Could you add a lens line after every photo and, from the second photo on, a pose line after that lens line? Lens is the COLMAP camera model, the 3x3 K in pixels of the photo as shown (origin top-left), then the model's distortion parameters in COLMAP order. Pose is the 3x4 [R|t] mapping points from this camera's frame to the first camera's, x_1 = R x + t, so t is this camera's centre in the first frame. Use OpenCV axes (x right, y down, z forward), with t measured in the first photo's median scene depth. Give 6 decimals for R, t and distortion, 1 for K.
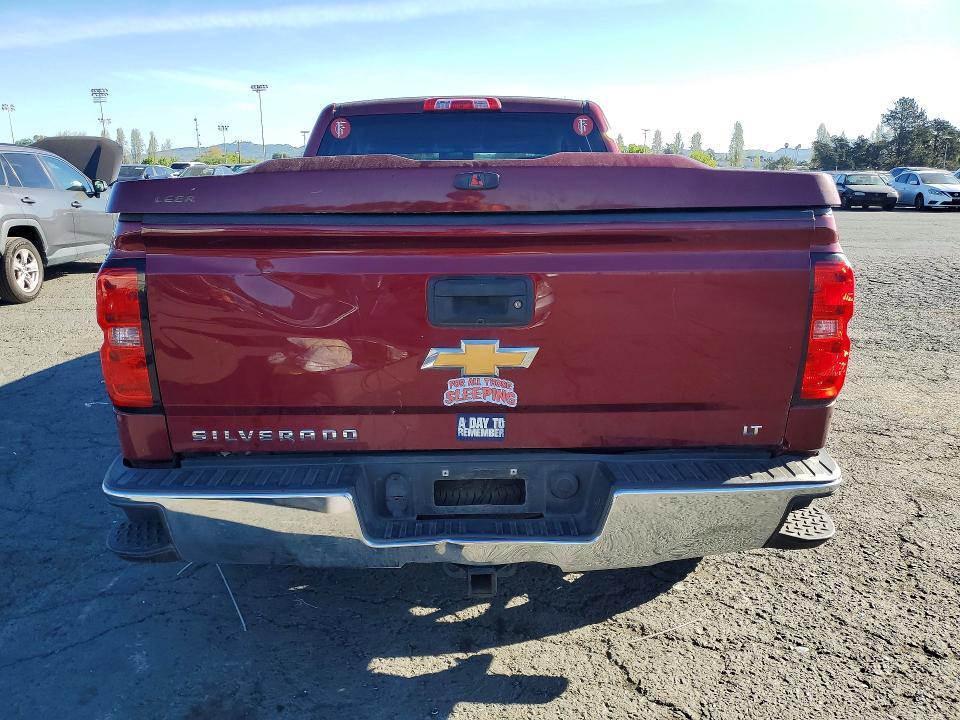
lens RADIAL K [[749.2, 0, 474.9], [0, 749.2, 369.1], [0, 0, 1]] dist [0.021479, -0.007352]
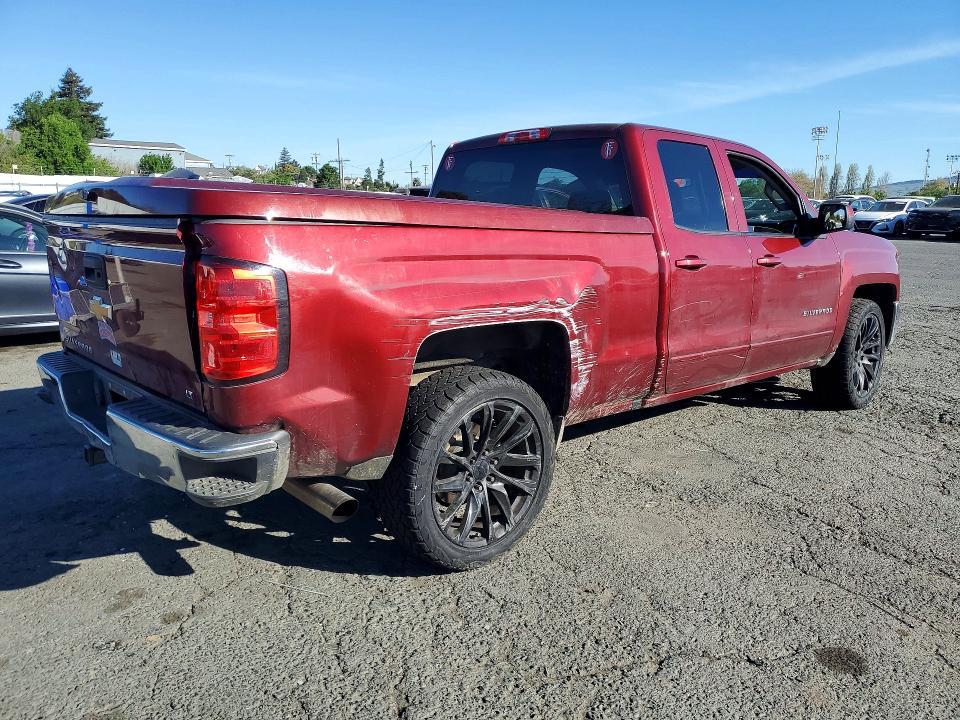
lens RADIAL K [[749.2, 0, 484.5], [0, 749.2, 352.7], [0, 0, 1]] dist [0.021479, -0.007352]
pose [[0.656262, 0.142972, -0.740864, 1.158255], [-0.190305, 0.981504, 0.020838, -0.076086], [0.730140, 0.127315, 0.671332, 0.371745]]
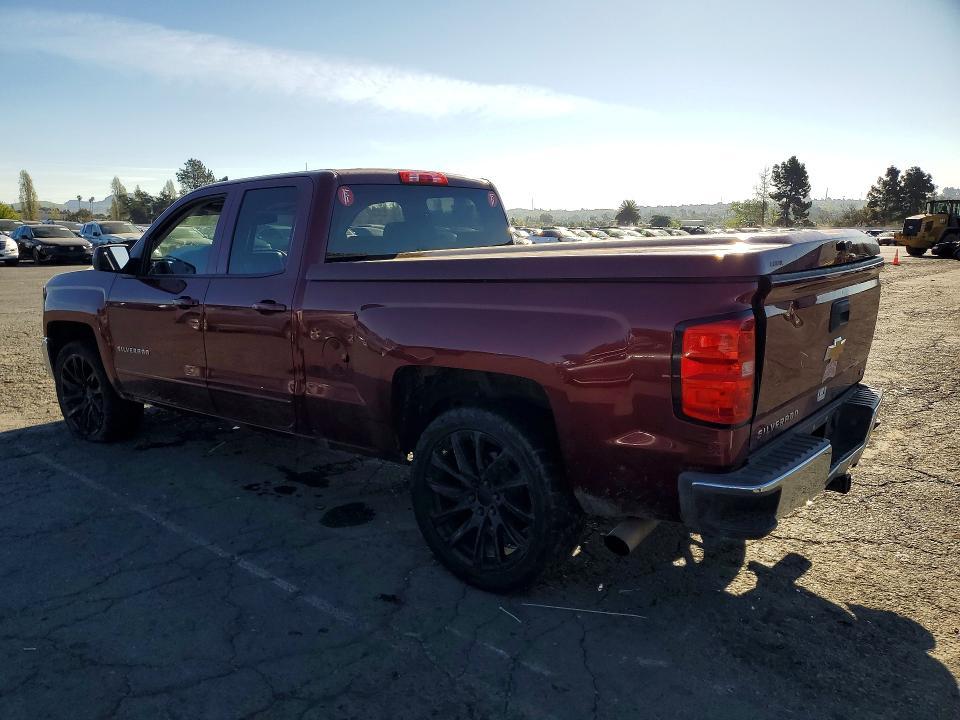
lens RADIAL K [[749.2, 0, 484.2], [0, 749.2, 359.1], [0, 0, 1]] dist [0.021479, -0.007352]
pose [[0.649087, -0.131856, 0.749199, -1.213266], [0.191047, 0.981554, 0.007232, -0.105920], [-0.736333, 0.138438, 0.662305, 0.312883]]
